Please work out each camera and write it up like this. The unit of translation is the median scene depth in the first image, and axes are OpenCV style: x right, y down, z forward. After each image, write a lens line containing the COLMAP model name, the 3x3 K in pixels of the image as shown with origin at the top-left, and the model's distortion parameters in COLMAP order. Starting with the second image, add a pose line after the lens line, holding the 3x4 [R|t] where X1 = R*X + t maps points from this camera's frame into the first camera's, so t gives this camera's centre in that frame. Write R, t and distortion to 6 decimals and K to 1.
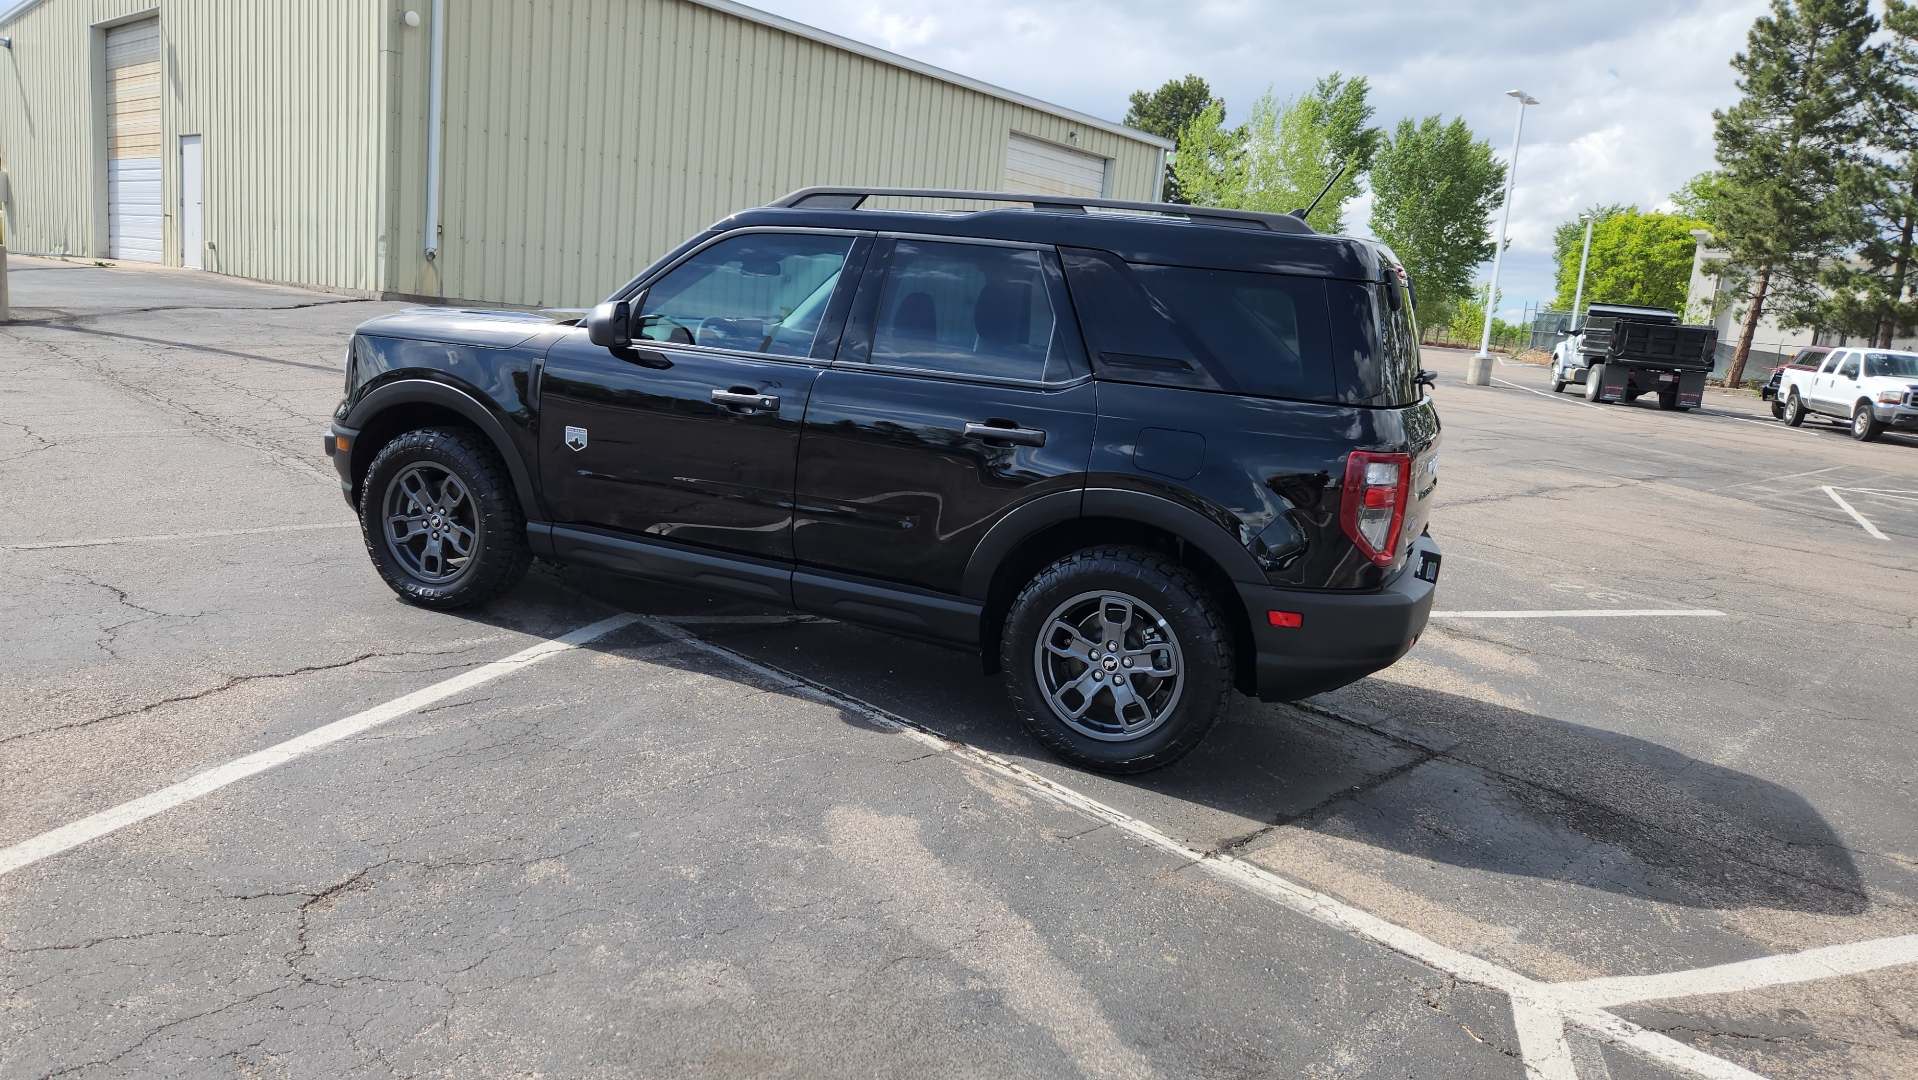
lens RADIAL K [[1278.7, 0, 924.2], [0, 1278.7, 539.9], [0, 0, 1]] dist [0.065918, -0.054779]
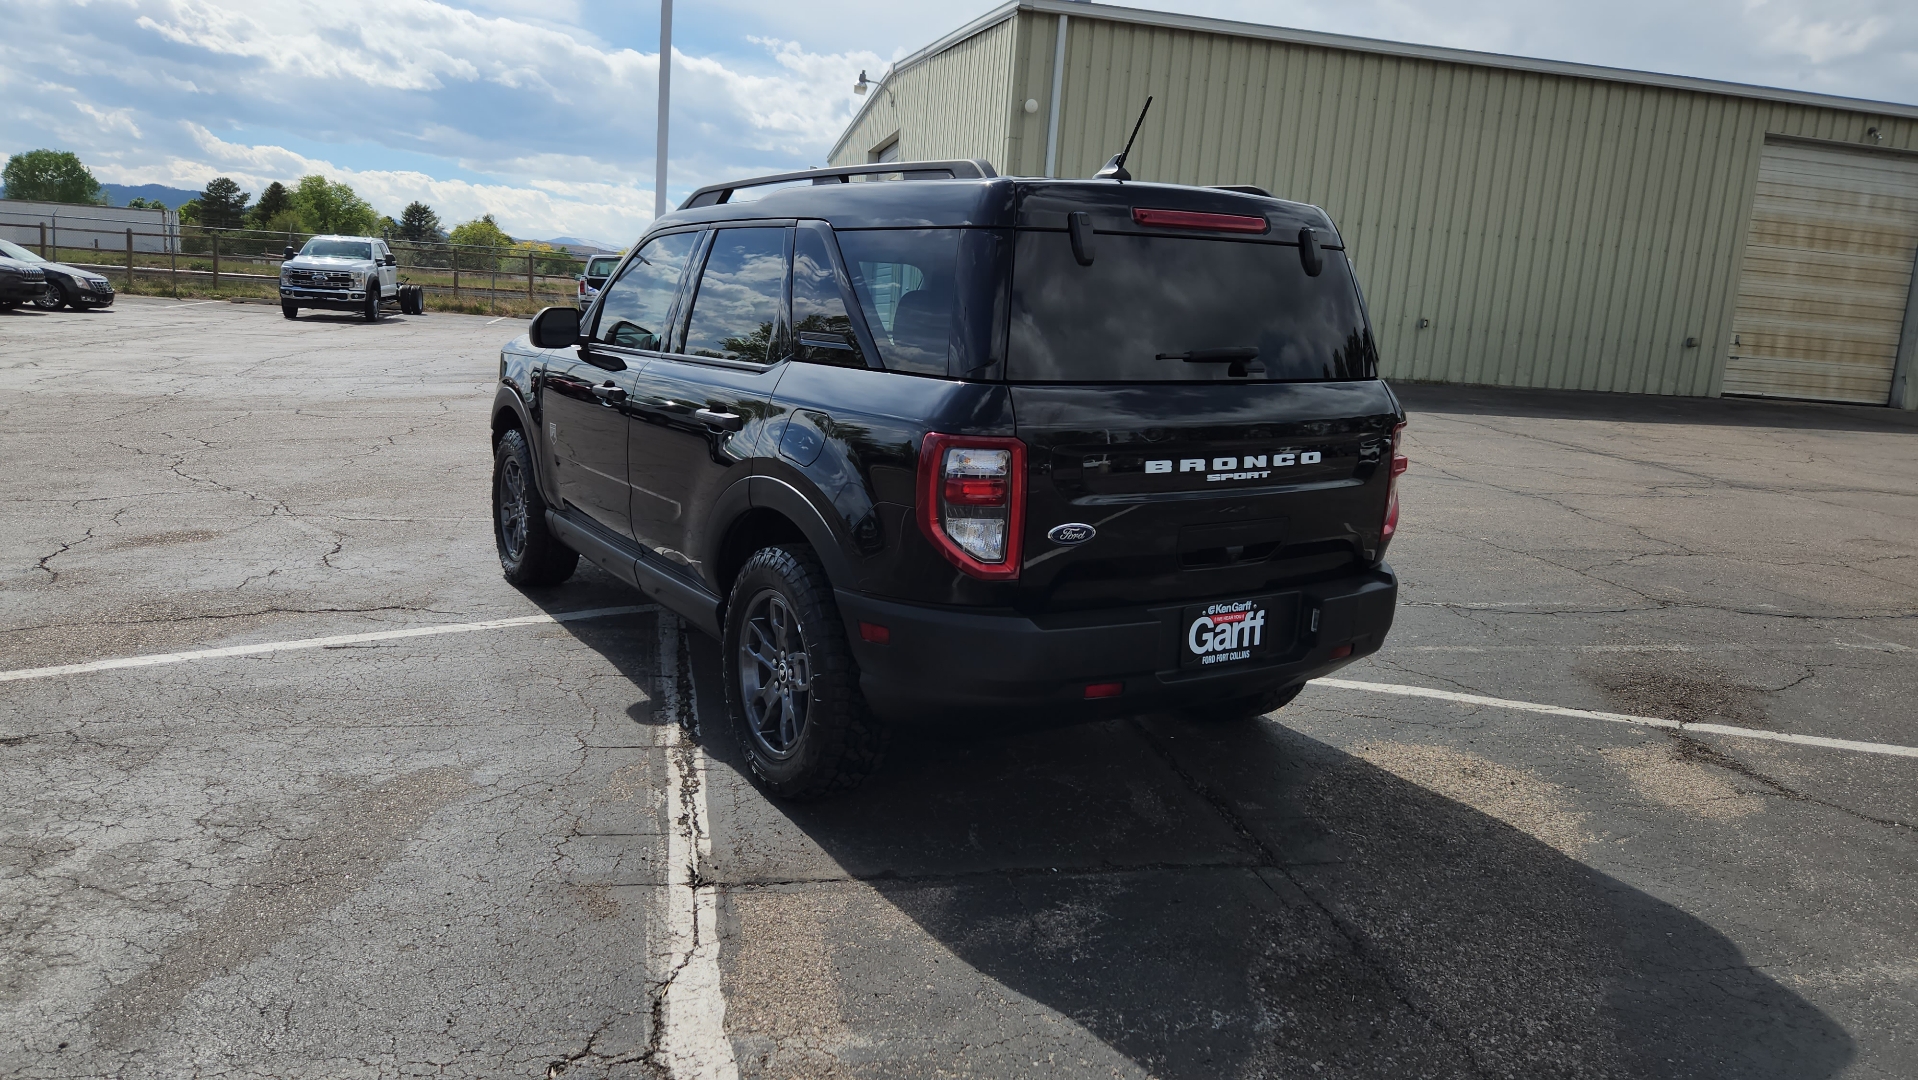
lens RADIAL K [[1287.2, 0, 930.3], [0, 1287.2, 539.7], [0, 0, 1]] dist [0.066024, -0.054174]
pose [[0.823993, 0.053012, -0.564114, 0.601122], [-0.084795, 0.995939, -0.030267, 0.018575], [0.560219, 0.072773, 0.825142, 0.249624]]
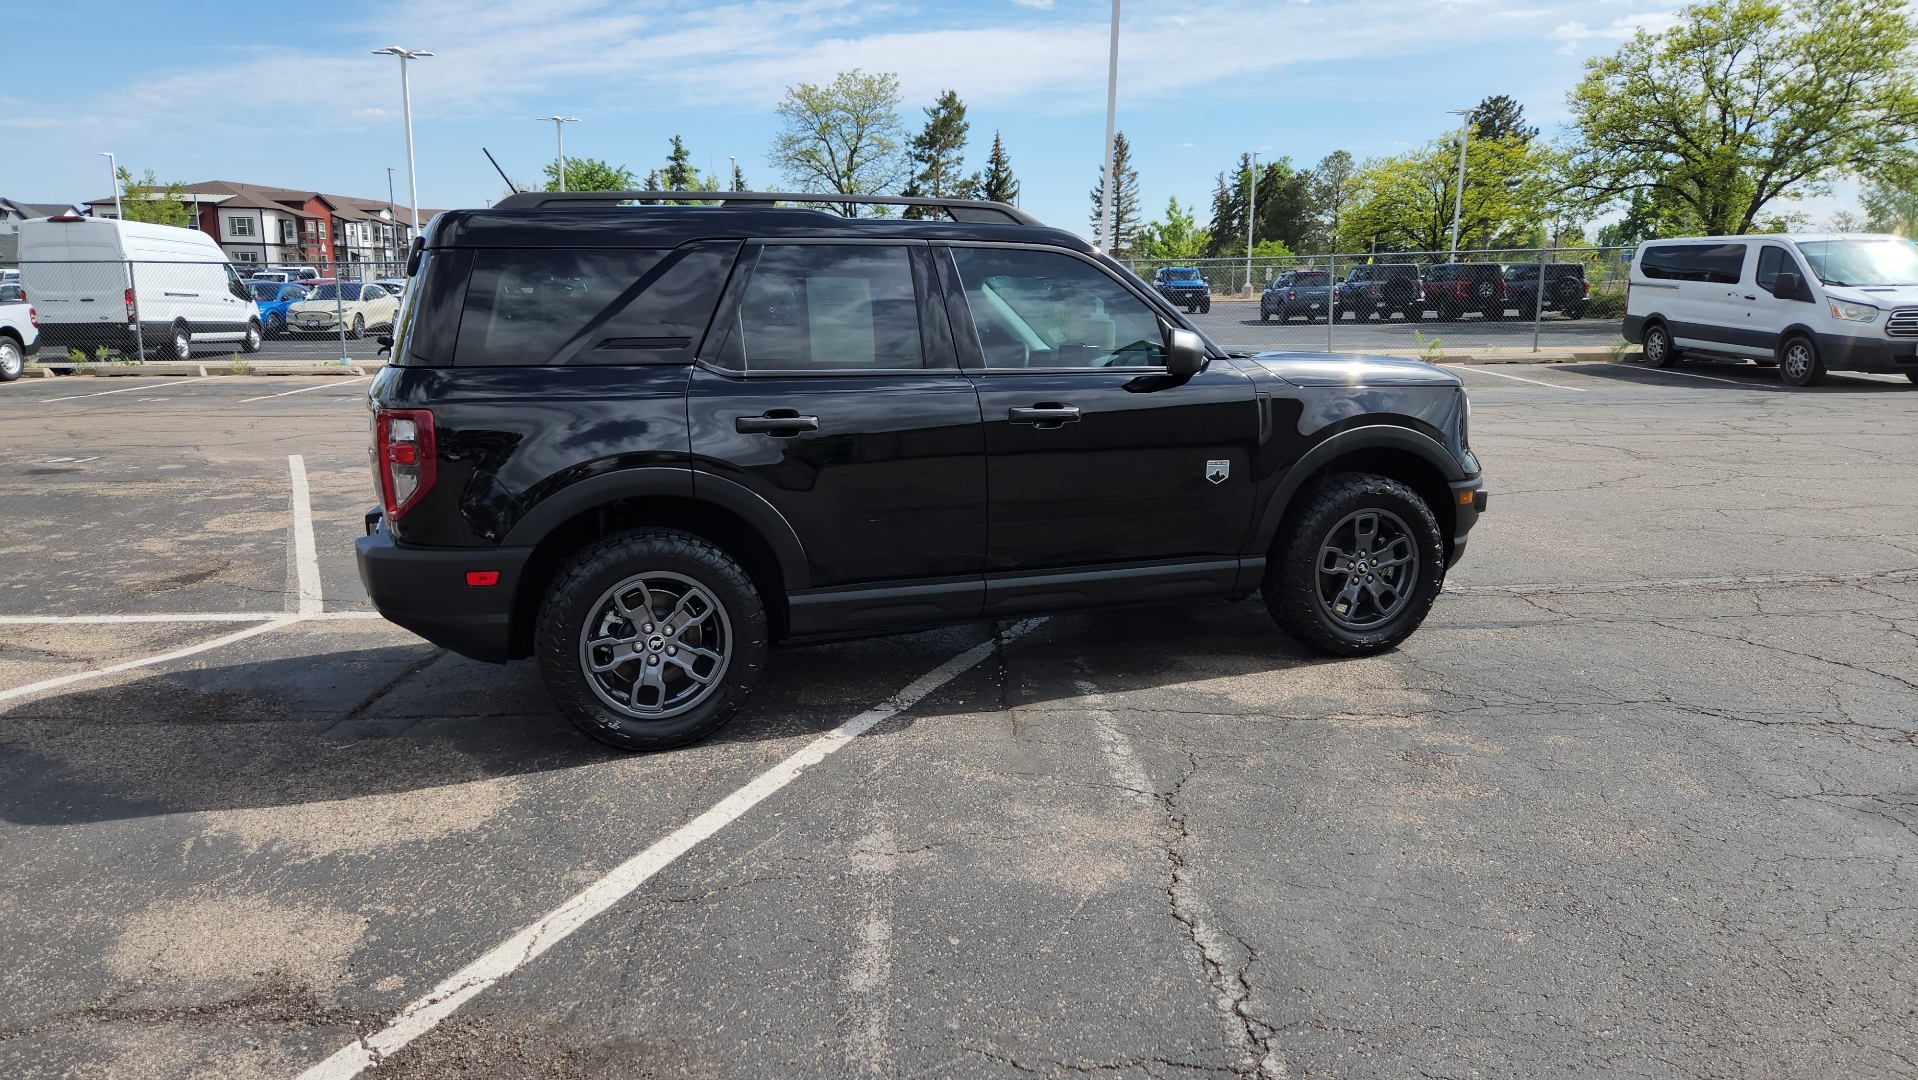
lens RADIAL K [[1287.3, 0, 916.1], [0, 1287.3, 533.0], [0, 0, 1]] dist [0.069488, -0.055620]
pose [[-0.725008, 0.036716, -0.687761, 0.713832], [-0.191676, 0.948372, 0.252686, -0.287620], [0.661532, 0.315027, -0.680540, 1.802631]]
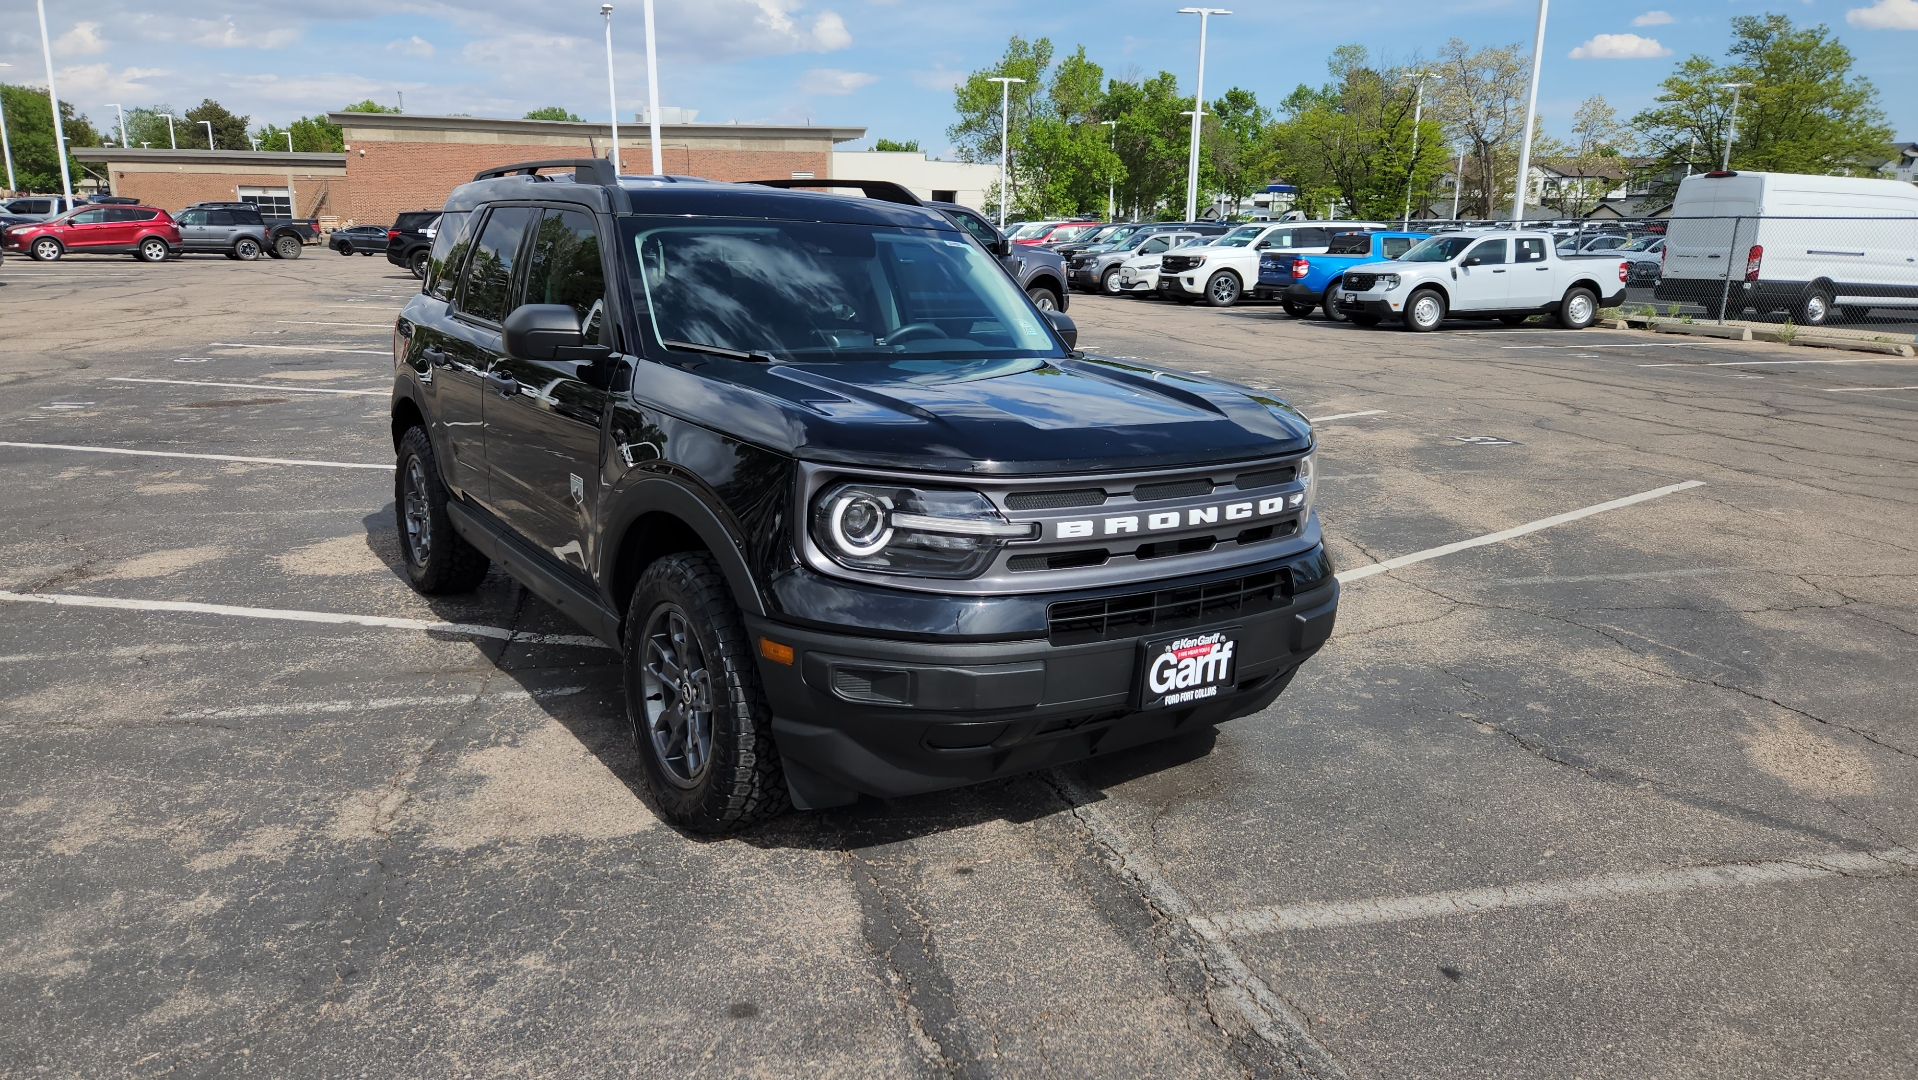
lens RADIAL K [[1280.3, 0, 930.3], [0, 1280.3, 523.8], [0, 0, 1]] dist [0.065304, -0.056866]
pose [[-0.837299, -0.225589, 0.498037, -0.665026], [0.005664, 0.907283, 0.420482, -0.432199], [-0.546716, 0.354890, -0.758390, 1.755741]]
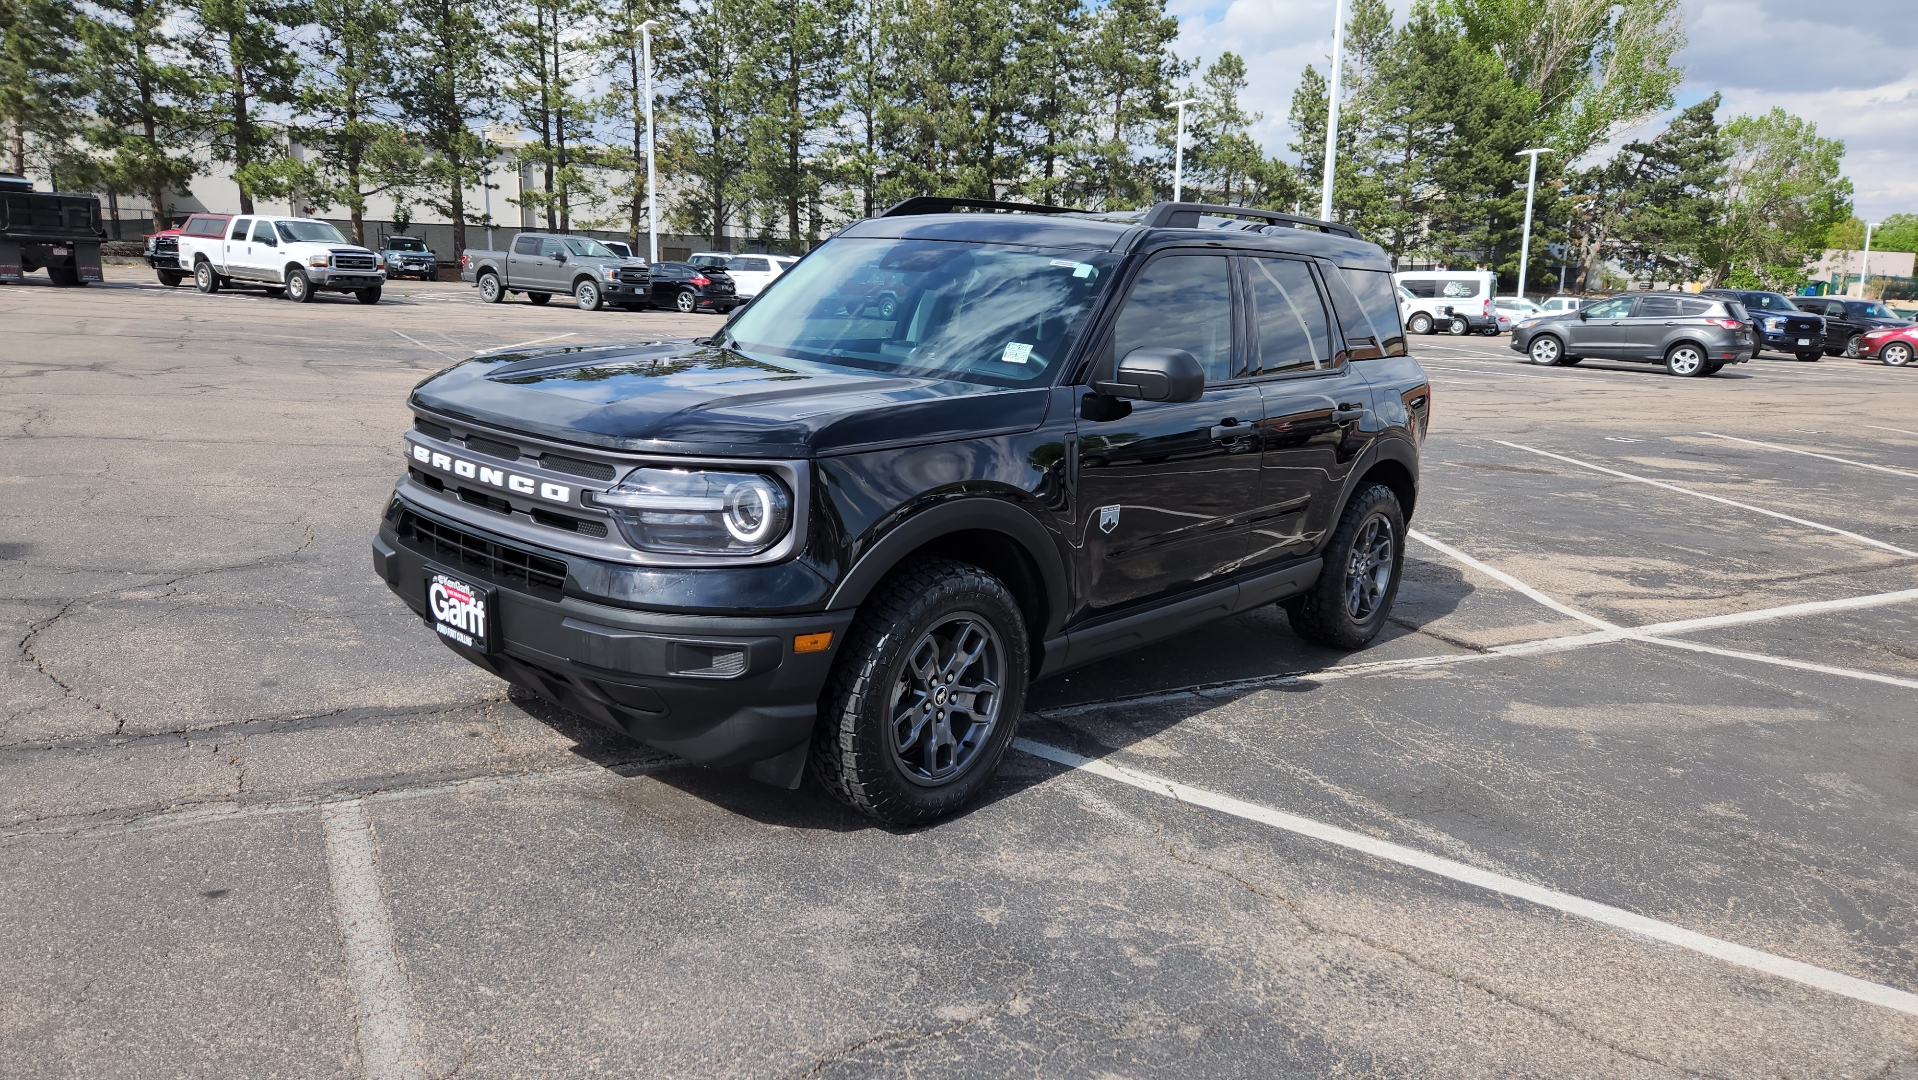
lens RADIAL K [[1286.6, 0, 938.7], [0, 1286.6, 534.8], [0, 0, 1]] dist [0.065054, -0.054228]
pose [[0.309858, -0.263701, 0.913482, -1.006085], [0.163186, 0.961262, 0.222140, -0.255199], [-0.936674, 0.080236, 0.340887, 0.776429]]
